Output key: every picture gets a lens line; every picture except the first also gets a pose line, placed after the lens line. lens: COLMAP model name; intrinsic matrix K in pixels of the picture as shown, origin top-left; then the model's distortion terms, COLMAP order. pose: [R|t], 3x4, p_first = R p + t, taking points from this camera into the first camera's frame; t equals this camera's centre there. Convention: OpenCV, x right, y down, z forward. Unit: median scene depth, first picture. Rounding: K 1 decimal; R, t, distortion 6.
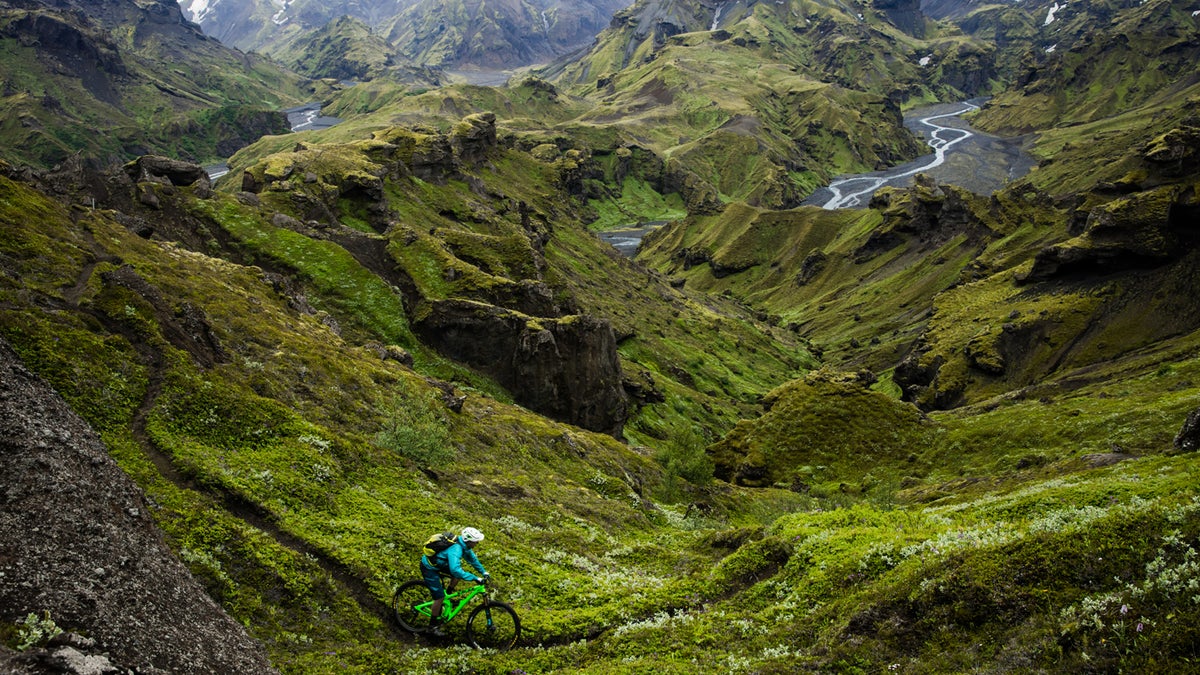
lens RADIAL K [[948.7, 0, 600.0], [0, 948.7, 337.5], [0, 0, 1]] dist [-0.127839, 0.149088]
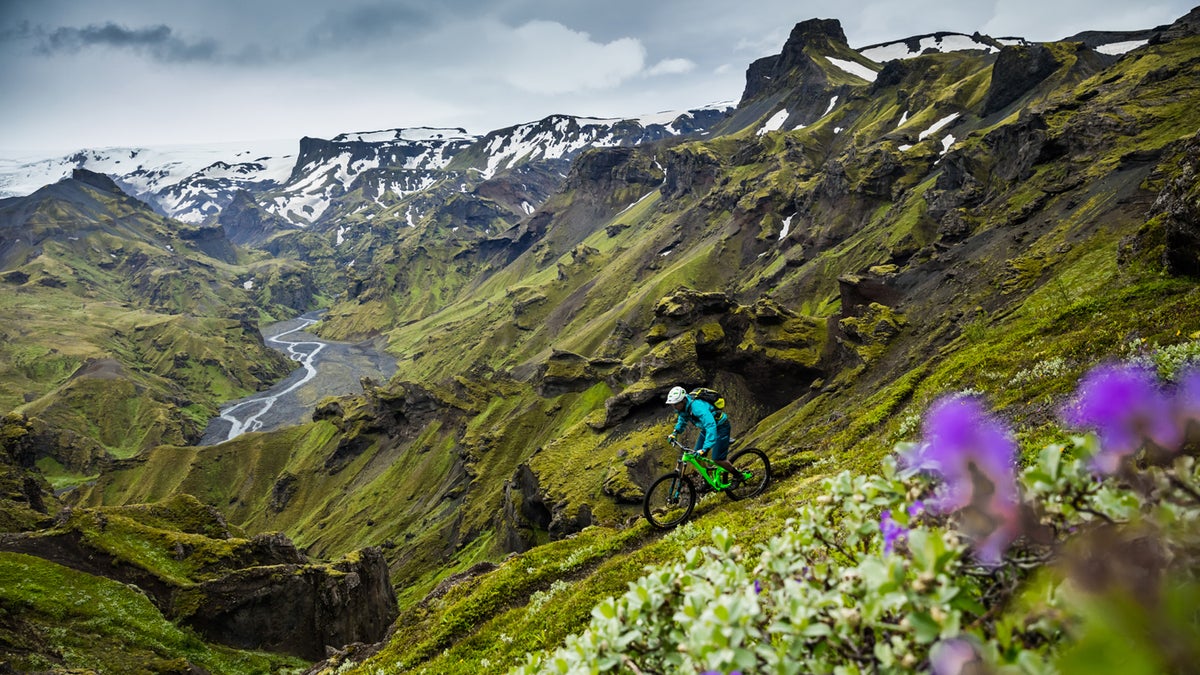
lens RADIAL K [[948.7, 0, 600.0], [0, 948.7, 337.5], [0, 0, 1]] dist [-0.127839, 0.149088]
pose [[0.620627, -0.114087, 0.775761, -0.236356], [0.300098, 0.948591, -0.100581, -0.024531], [-0.724405, 0.295228, 0.622959, 0.104025]]
